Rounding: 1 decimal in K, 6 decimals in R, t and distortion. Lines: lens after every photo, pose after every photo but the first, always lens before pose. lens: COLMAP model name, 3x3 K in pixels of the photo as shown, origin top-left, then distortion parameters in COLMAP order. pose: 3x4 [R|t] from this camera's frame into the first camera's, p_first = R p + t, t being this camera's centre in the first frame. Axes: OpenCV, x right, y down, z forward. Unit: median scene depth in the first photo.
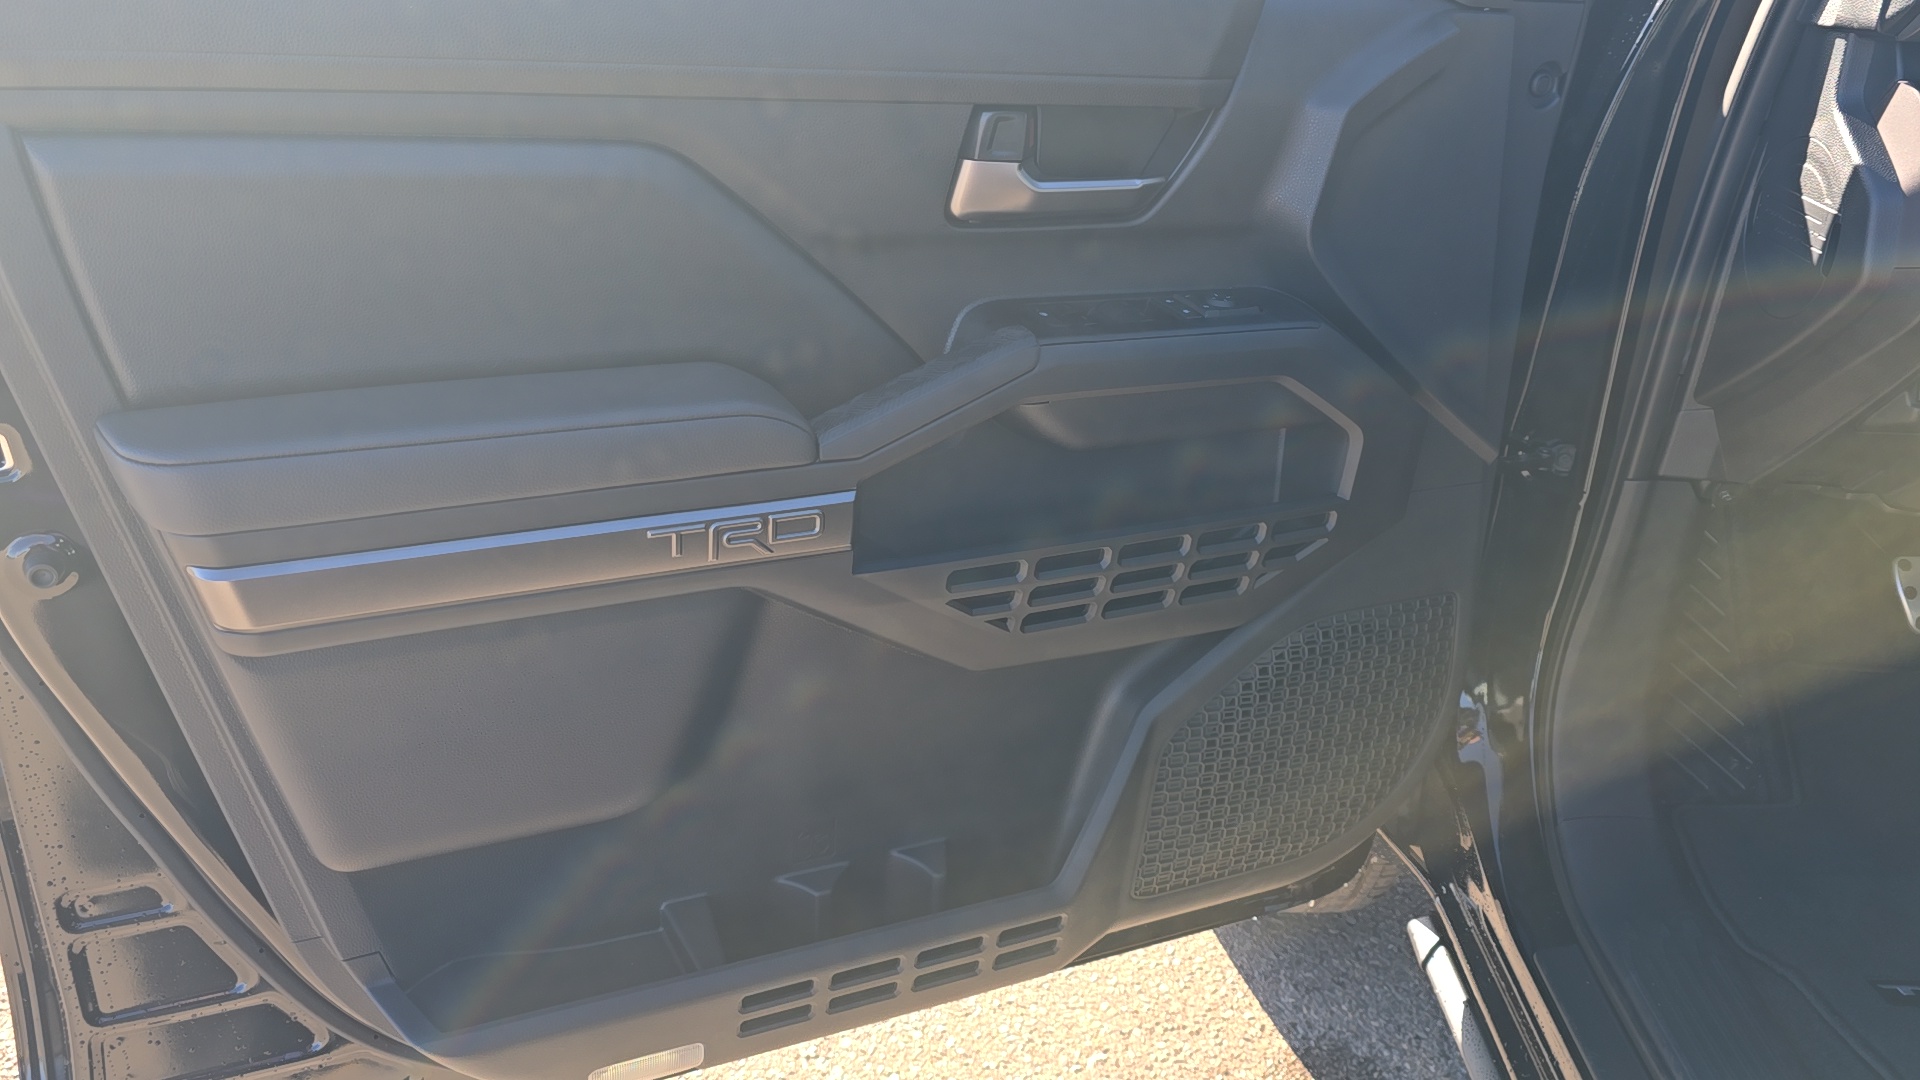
lens RADIAL K [[1572.7, 0, 960.0], [0, 1572.7, 540.0], [0, 0, 1]] dist [-0.013111, 0.006092]
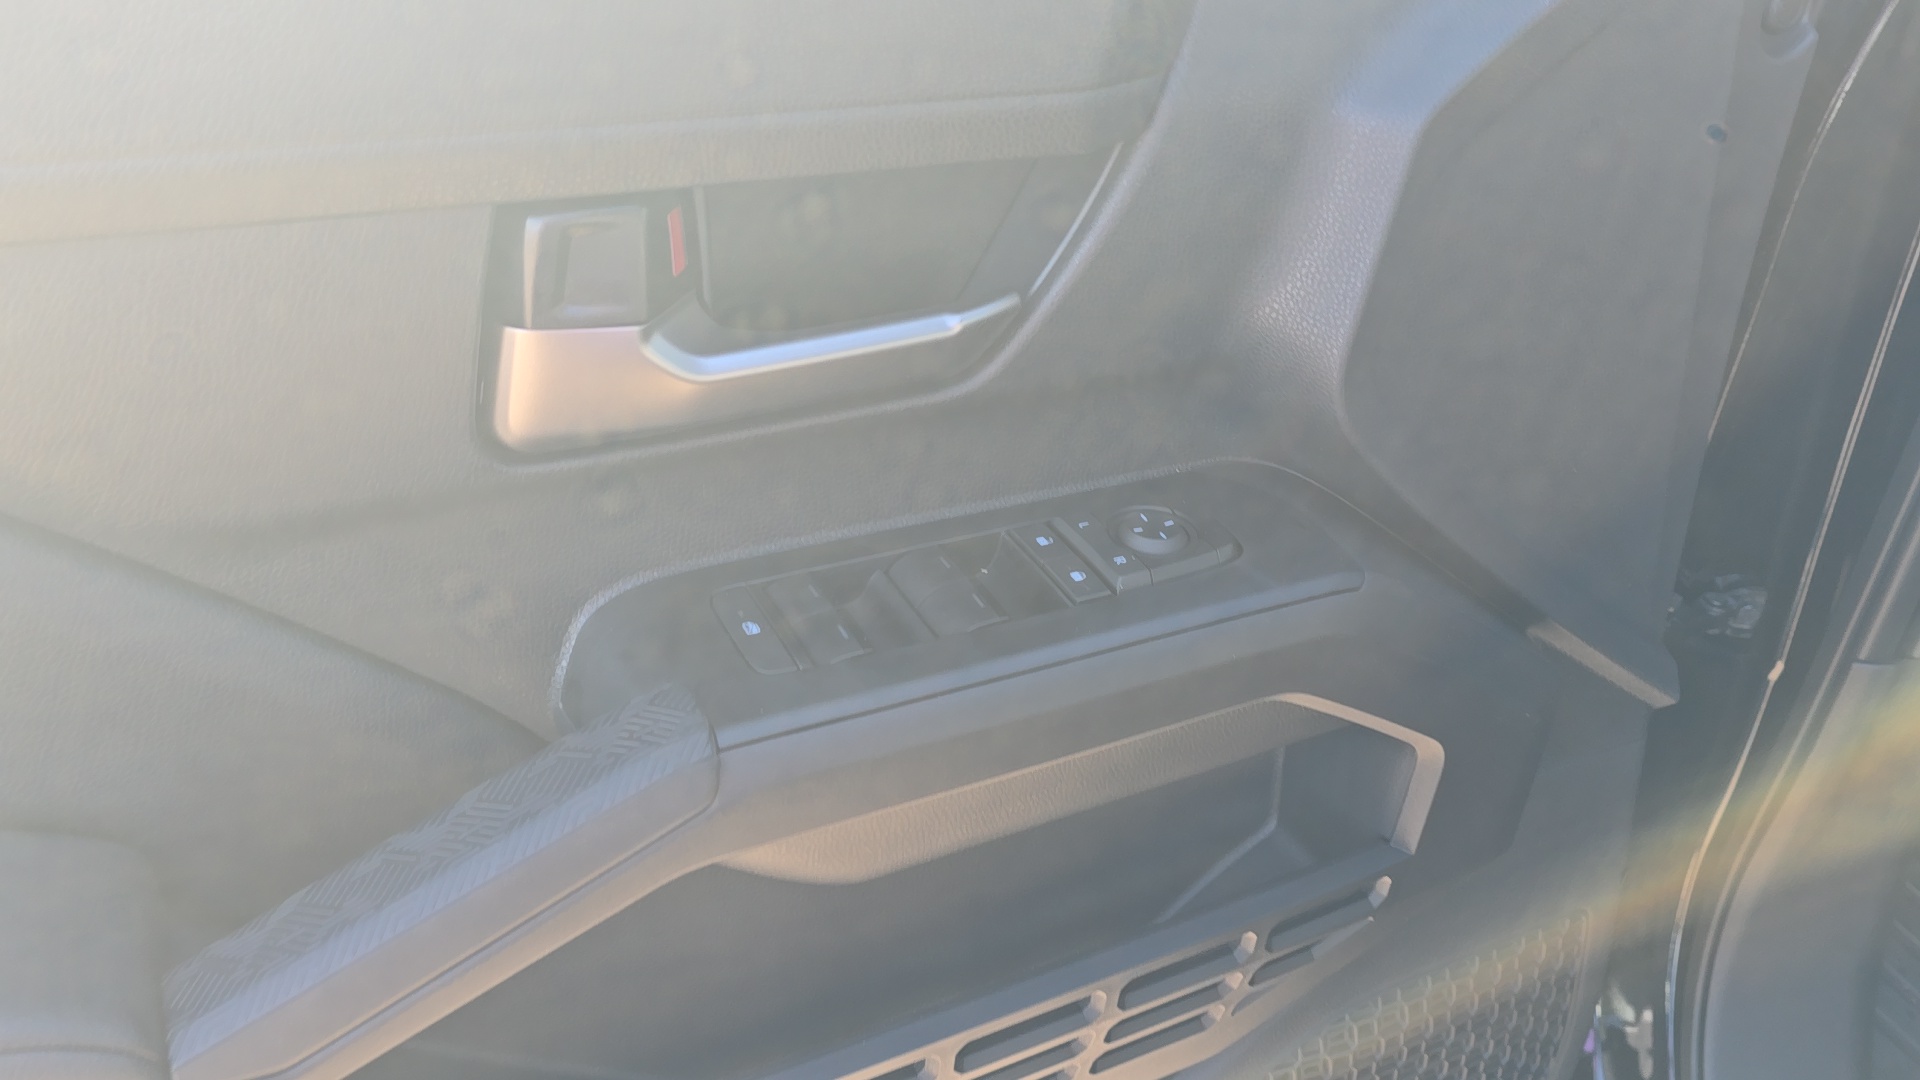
lens RADIAL K [[1569.7, 0, 984.8], [0, 1569.7, 546.3], [0, 0, 1]] dist [-0.002109, -0.002117]
pose [[0.998698, -0.045005, 0.023998, 0.106315], [0.041578, 0.990903, 0.127991, -0.216308], [-0.029540, -0.126826, 0.991485, 0.547929]]
